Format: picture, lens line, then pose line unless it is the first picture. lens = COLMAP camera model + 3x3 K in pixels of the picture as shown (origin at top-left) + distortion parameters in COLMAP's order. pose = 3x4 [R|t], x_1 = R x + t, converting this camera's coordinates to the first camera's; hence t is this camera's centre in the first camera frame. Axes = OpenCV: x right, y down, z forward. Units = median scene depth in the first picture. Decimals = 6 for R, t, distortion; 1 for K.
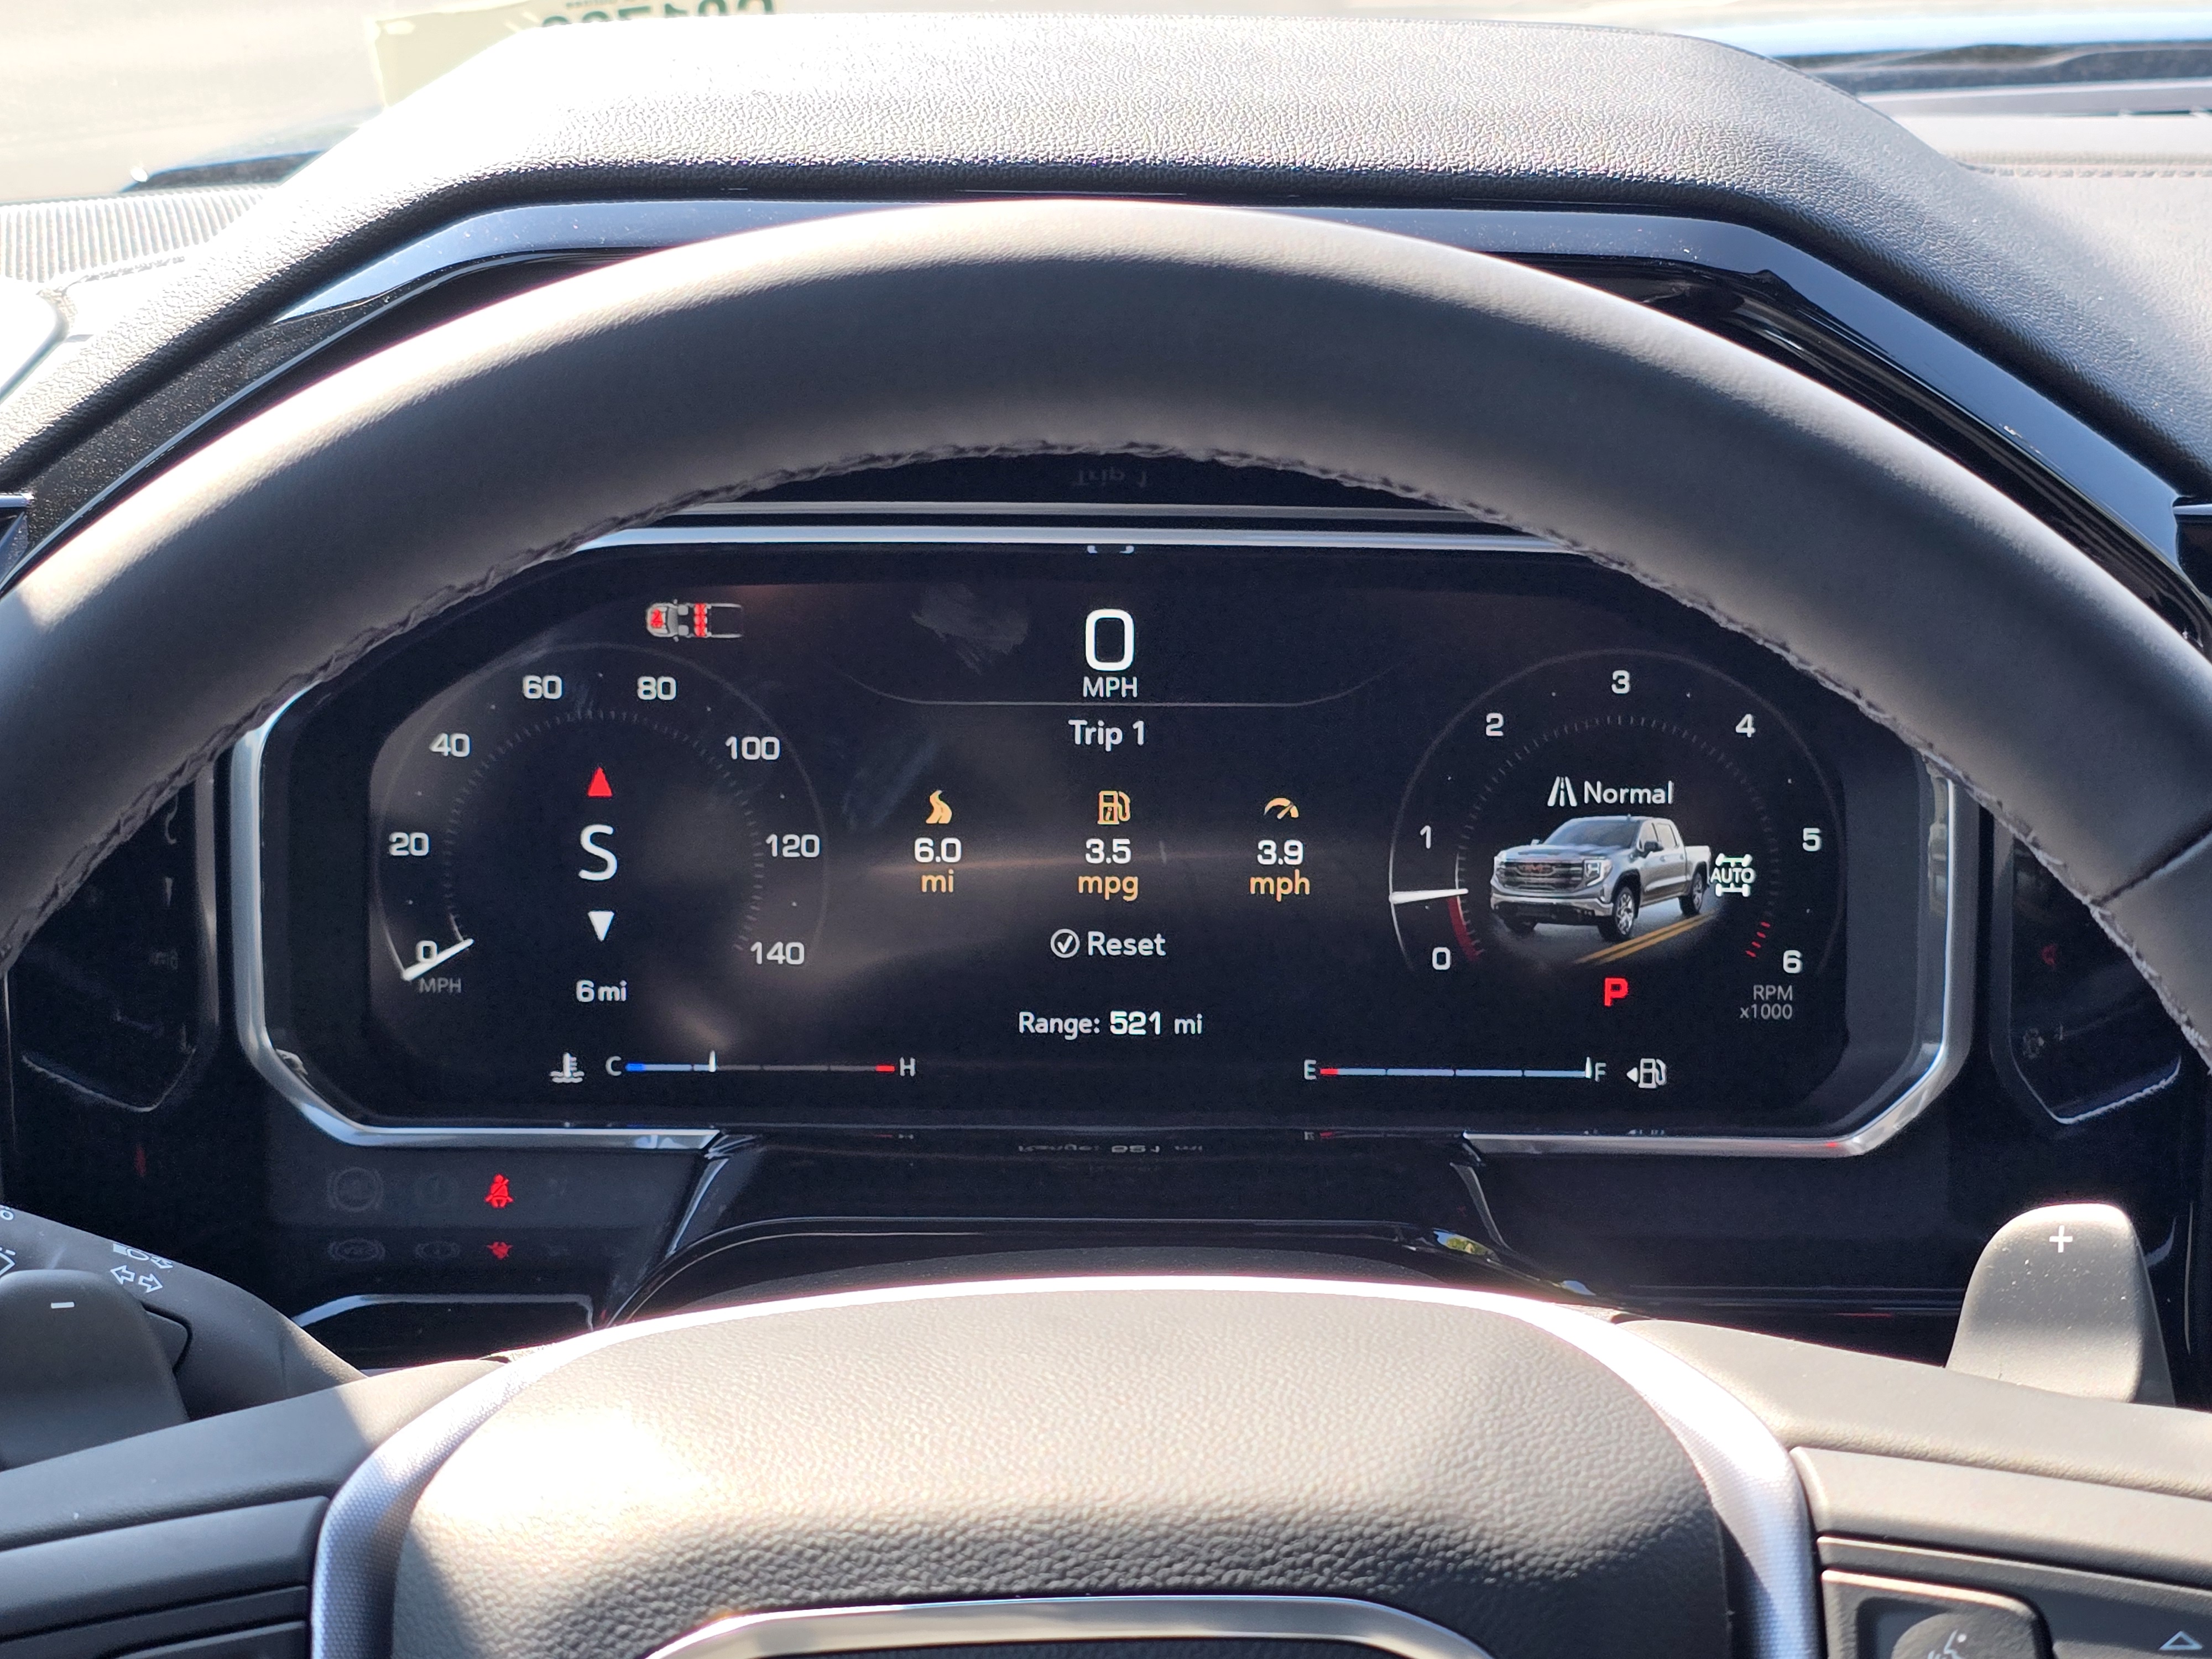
lens RADIAL K [[3943.4, 0, 1106.0], [0, 3943.4, 829.5], [0, 0, 1]] dist [0.296284, -1.488993]
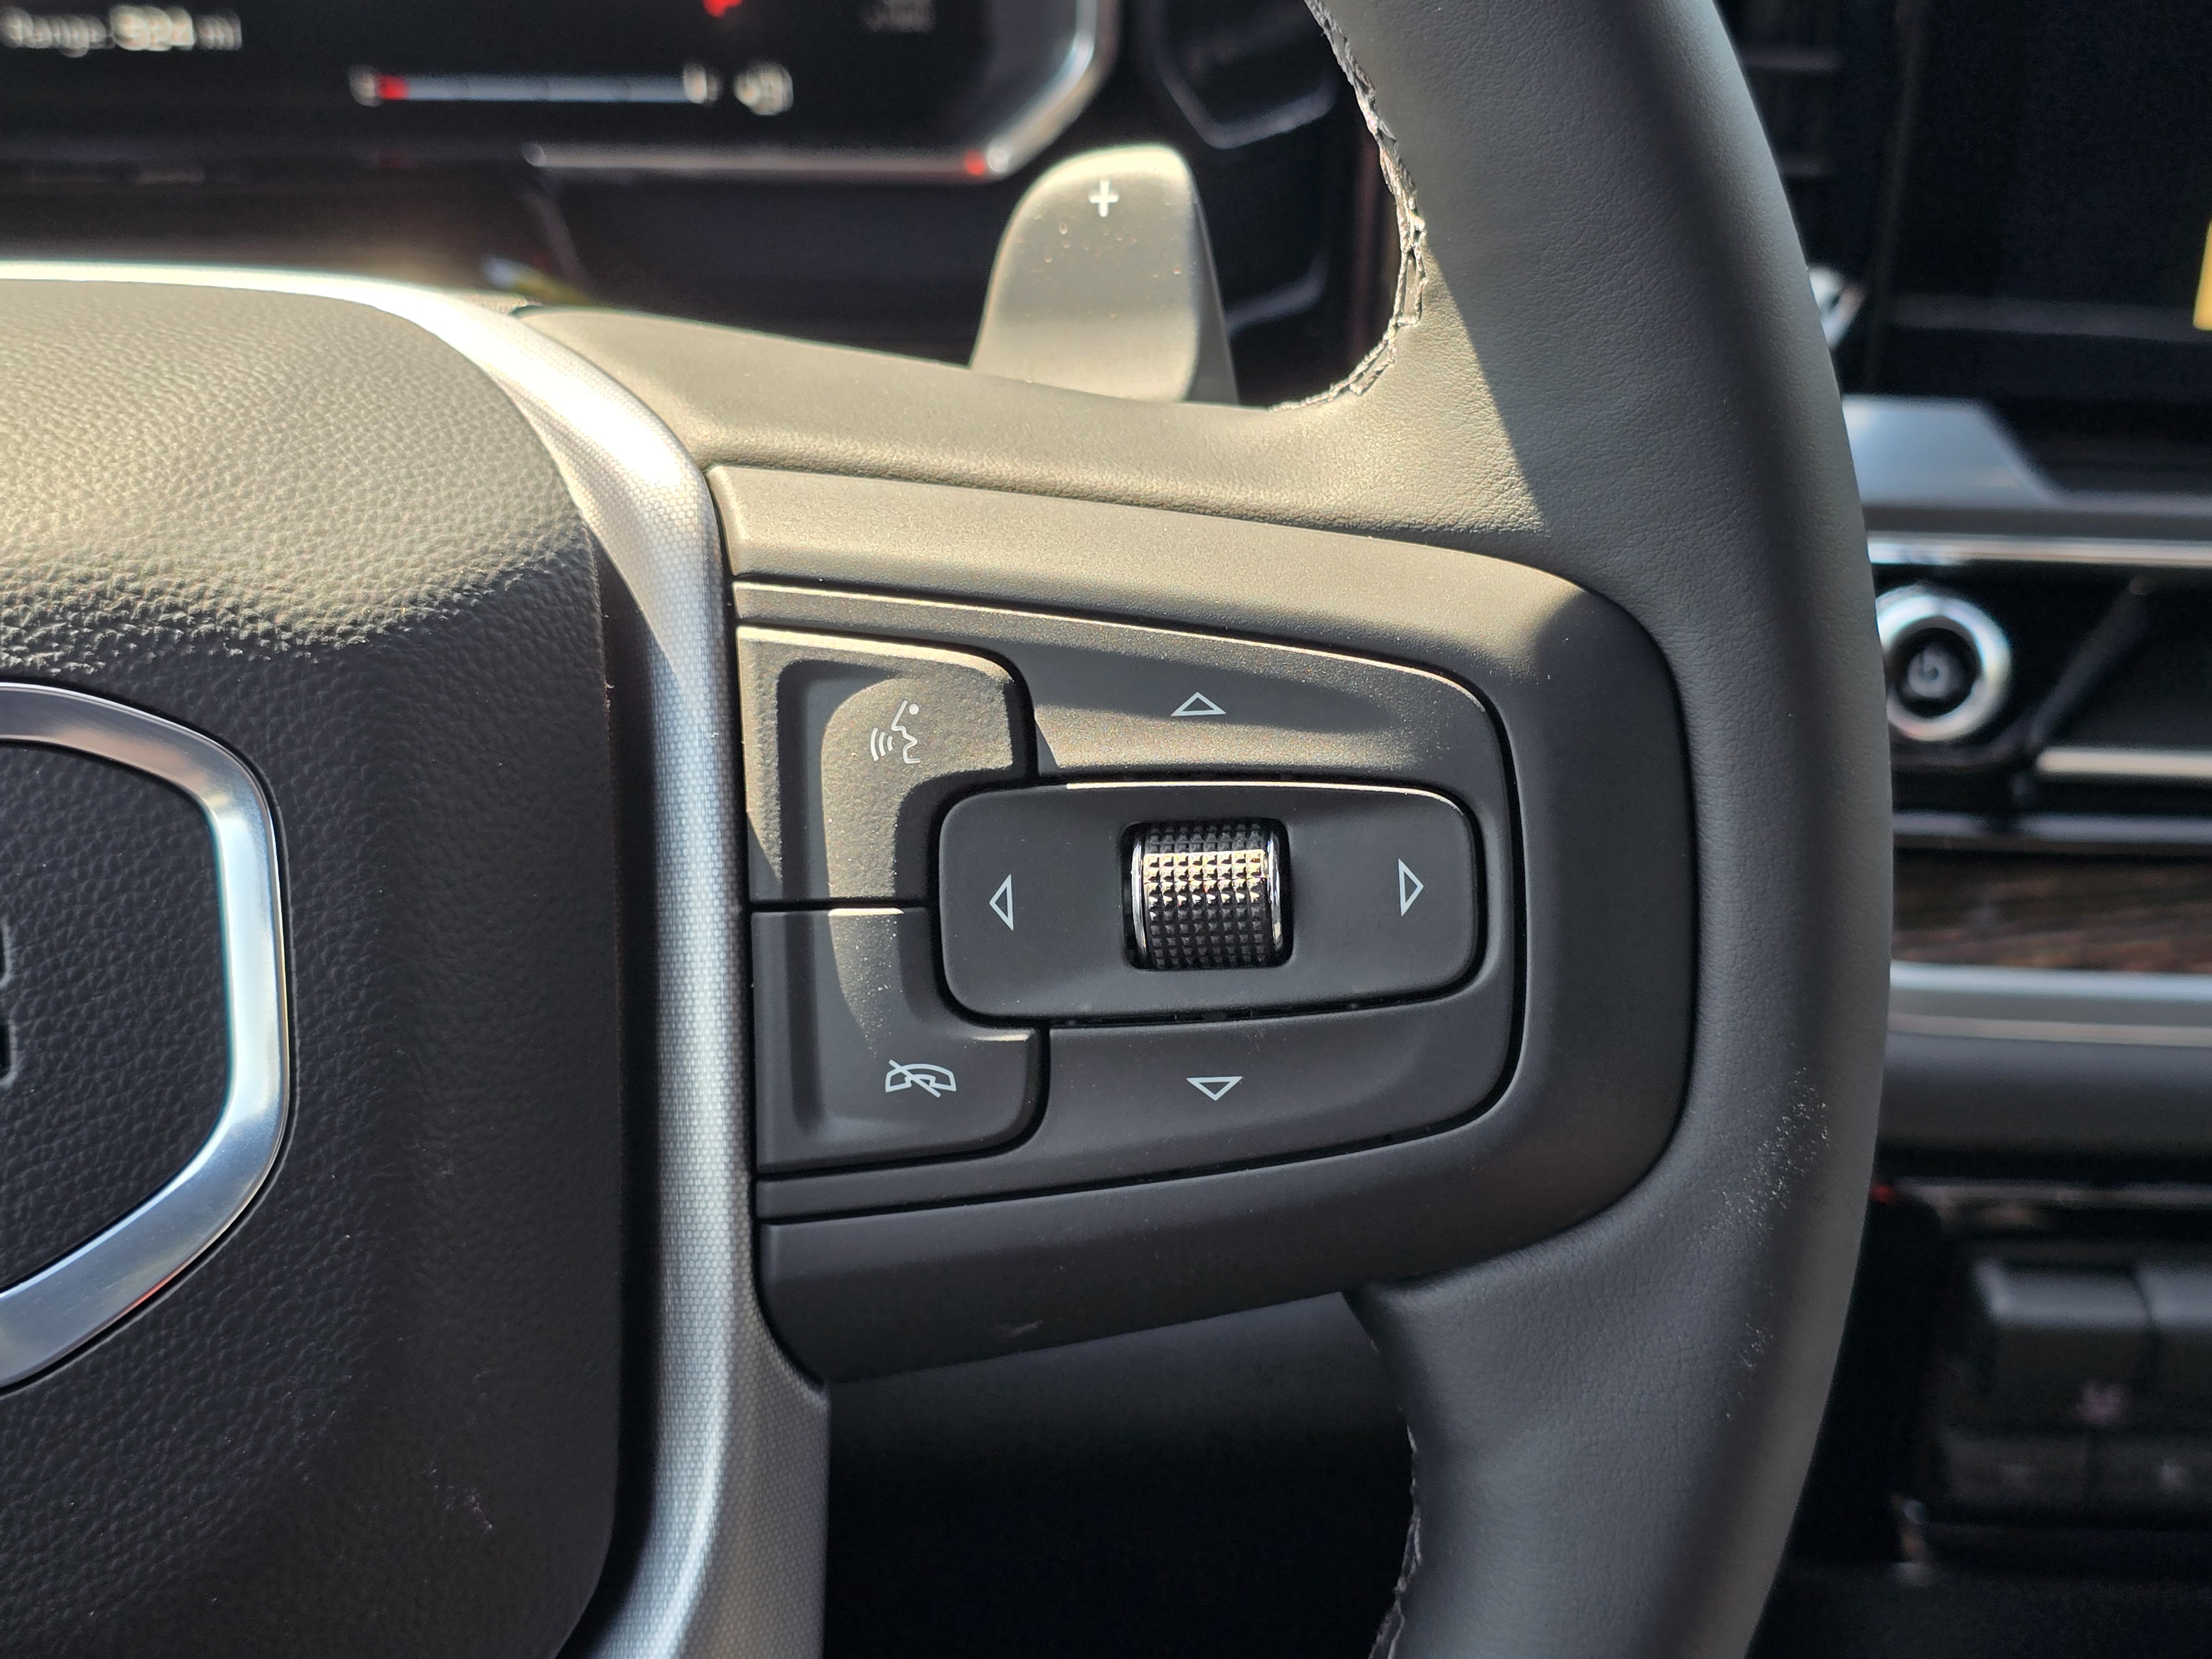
lens RADIAL K [[3351.7, 0, 1106.0], [0, 3351.7, 829.5], [0, 0, 1]] dist [0.232897, -0.914350]
pose [[0.988612, -0.034210, 0.146549, 0.153818], [-0.000059, 0.973731, 0.227701, 0.080056], [-0.150489, -0.225116, 0.962640, 0.380673]]
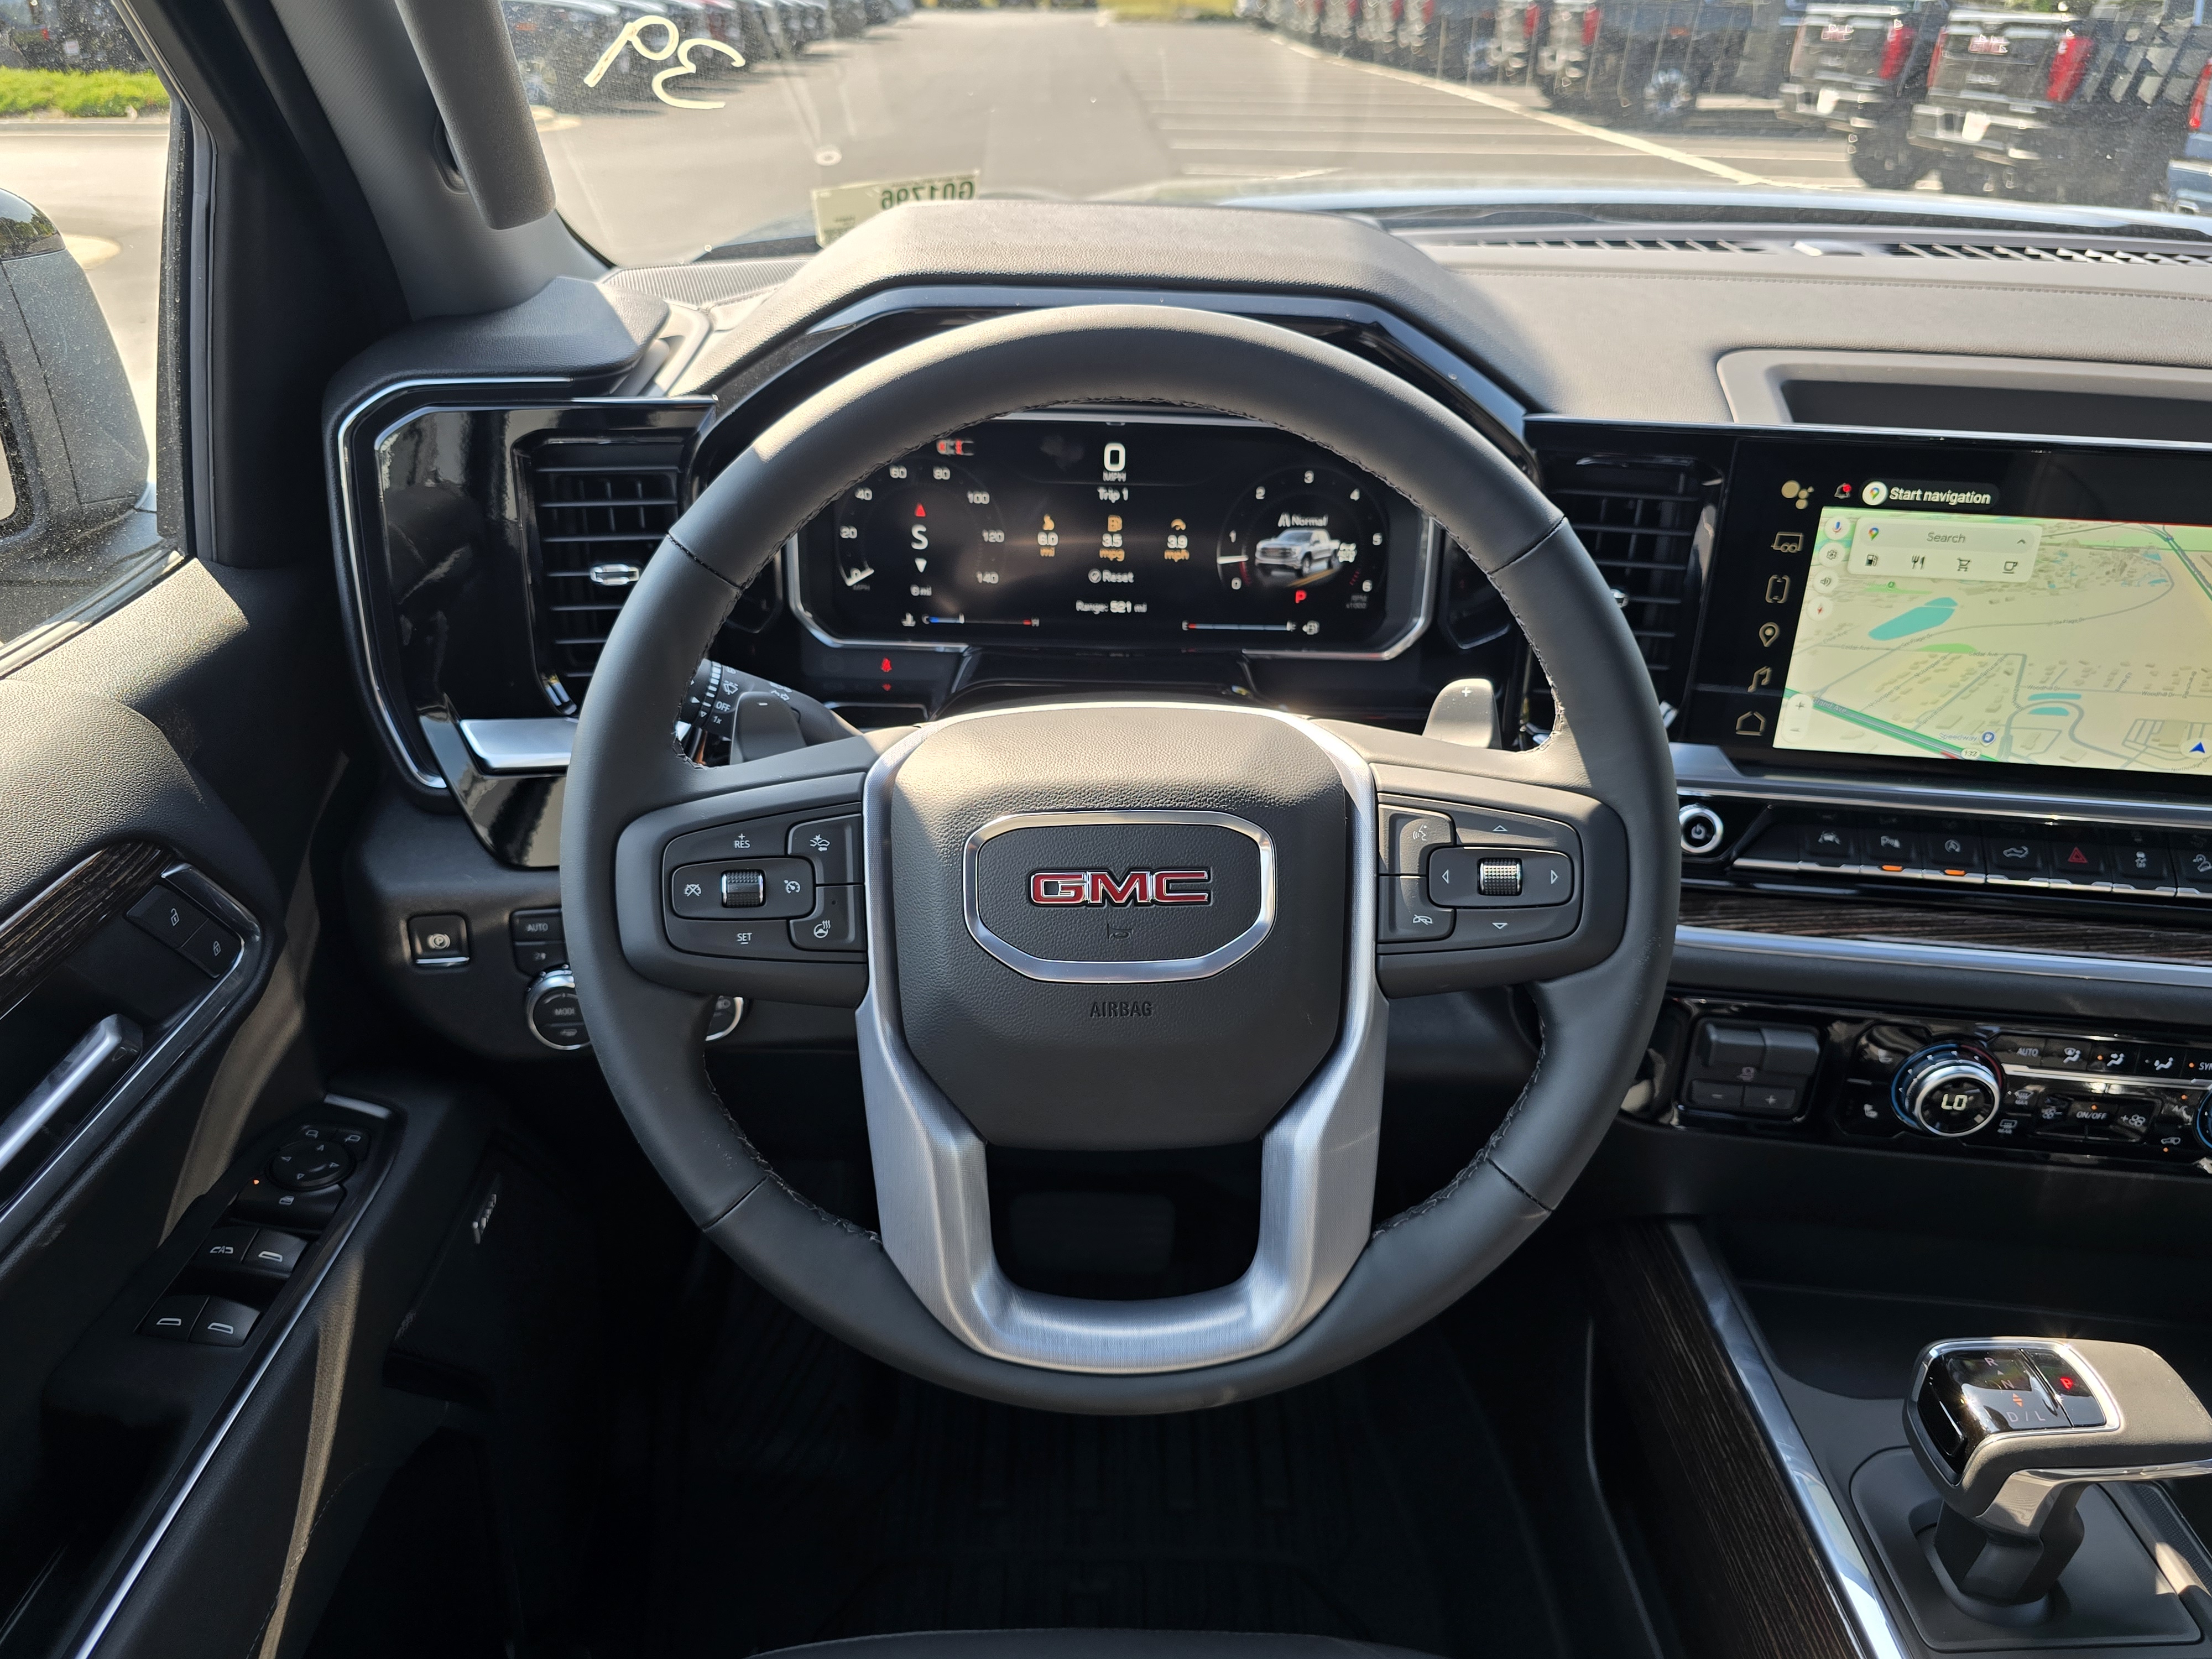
lens RADIAL K [[1607.9, 0, 1069.5], [0, 1607.9, 867.3], [0, 0, 1]] dist [0.073177, -0.153885]
pose [[0.999826, 0.014429, 0.011861, -0.060421], [-0.016636, 0.976633, 0.214271, -0.018753], [-0.008492, -0.214431, 0.976702, -0.161837]]
